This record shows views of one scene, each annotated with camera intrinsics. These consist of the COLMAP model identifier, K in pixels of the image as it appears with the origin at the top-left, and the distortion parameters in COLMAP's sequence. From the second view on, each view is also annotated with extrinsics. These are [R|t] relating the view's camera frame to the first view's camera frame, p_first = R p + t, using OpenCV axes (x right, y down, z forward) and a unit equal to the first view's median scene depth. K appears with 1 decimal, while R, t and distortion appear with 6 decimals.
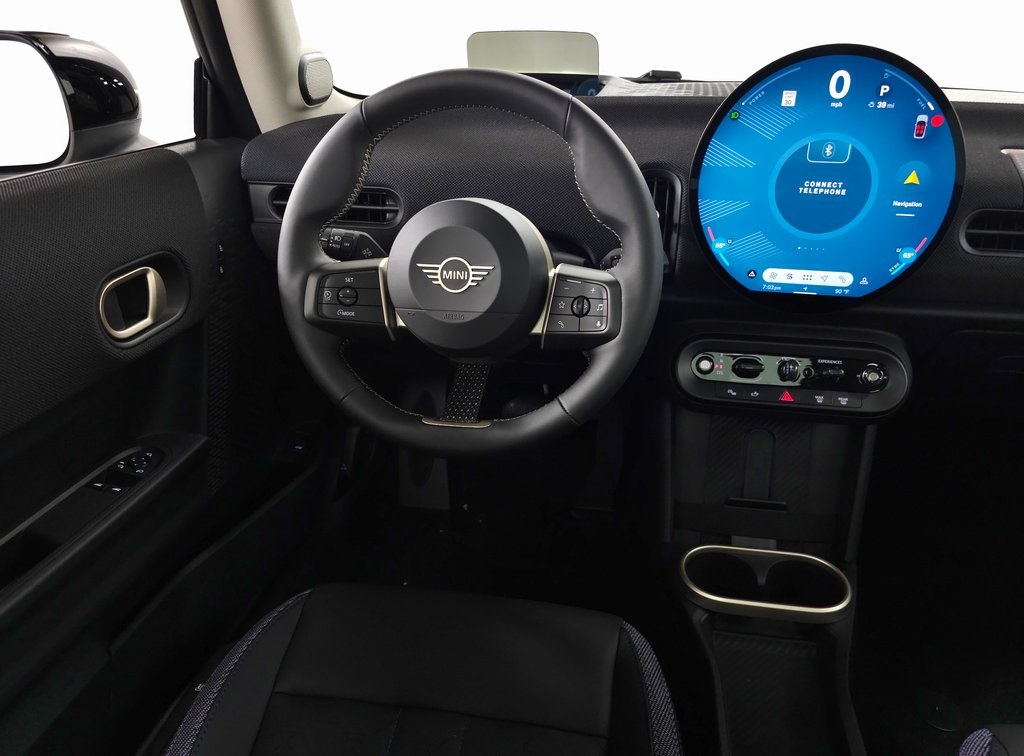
lens RADIAL K [[730.8, 0, 511.7], [0, 730.8, 392.0], [0, 0, 1]] dist [0.058168, -0.069532]
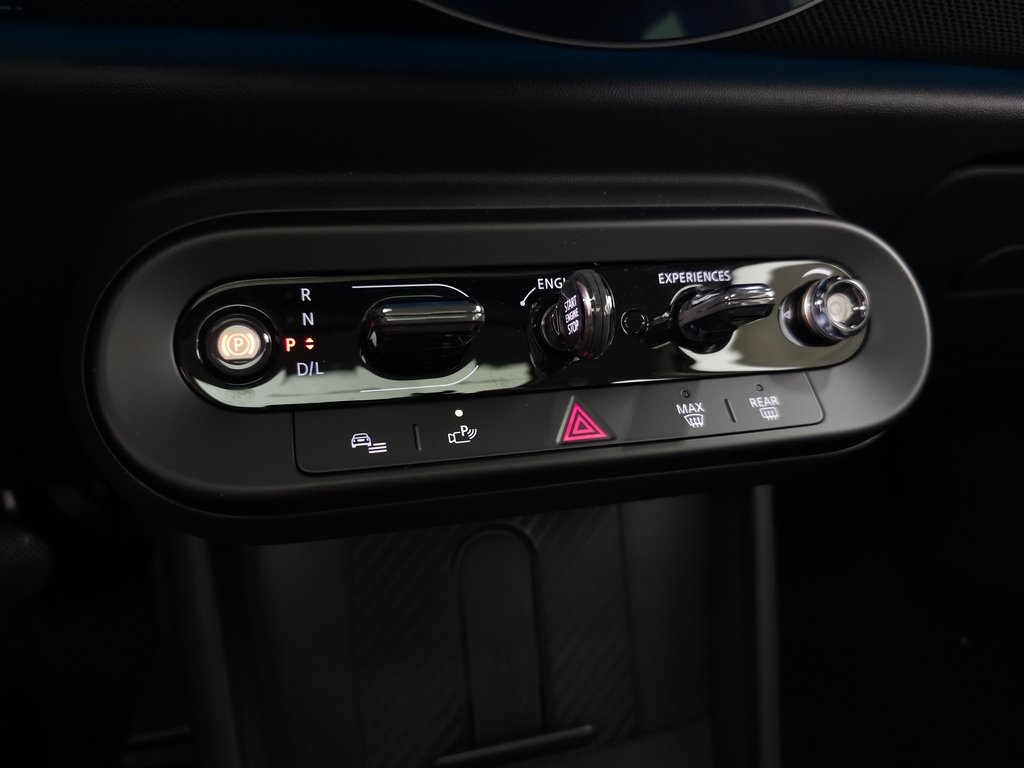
lens RADIAL K [[765.1, 0, 512.0], [0, 765.1, 384.0], [0, 0, 1]] dist [-0.002956, -0.002054]
pose [[0.905959, -0.134788, 0.401335, 0.285244], [0.167497, 0.984734, -0.047379, 0.000964], [-0.388822, 0.110146, 0.914705, 0.878996]]
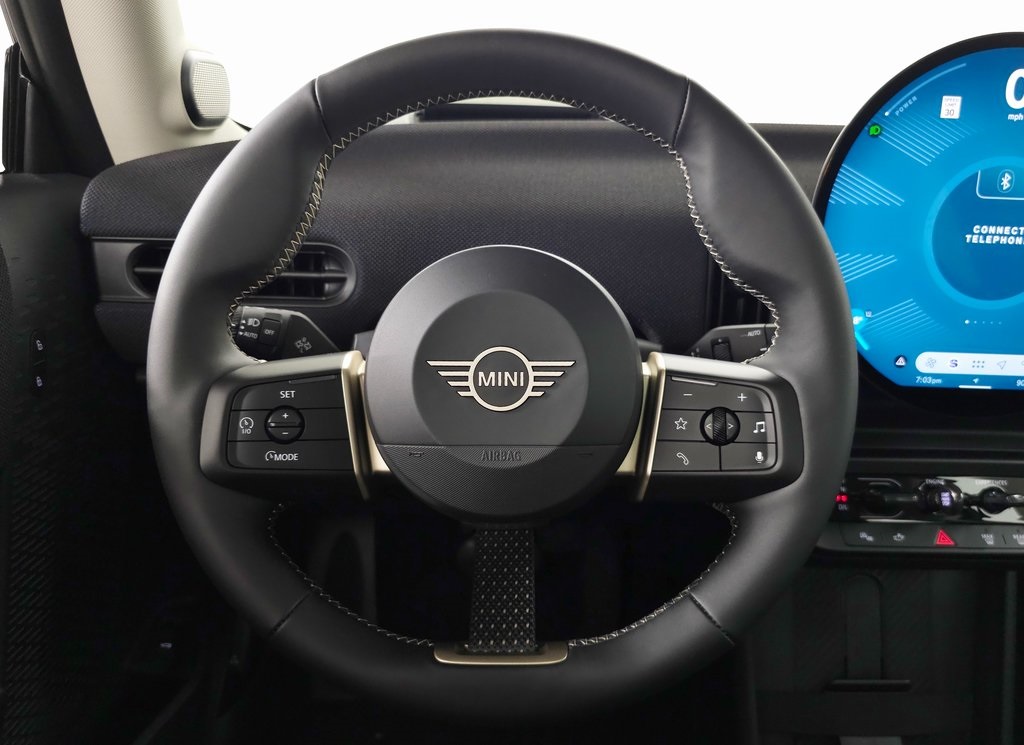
lens RADIAL K [[757.4, 0, 512.0], [0, 757.4, 372.5], [0, 0, 1]] dist [-0.003099, -0.009050]
pose [[0.984946, -0.032895, 0.169706, -0.148319], [0.058037, 0.987670, -0.145392, -0.076010], [-0.162830, 0.153052, 0.974711, 0.416520]]
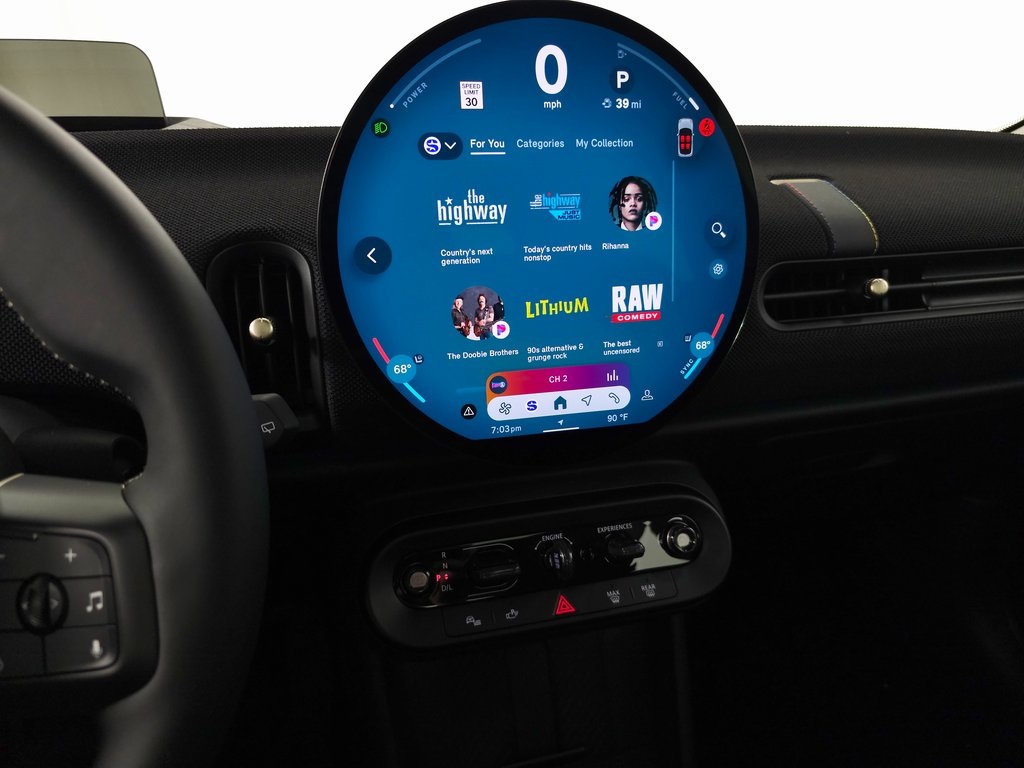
lens RADIAL K [[720.7, 0, 511.4], [0, 720.7, 366.6], [0, 0, 1]] dist [0.043480, -0.002276]
pose [[0.911342, -0.137284, 0.388085, 0.164203], [0.199964, 0.971688, -0.125845, -0.127668], [-0.359821, 0.192291, 0.912991, 0.530932]]
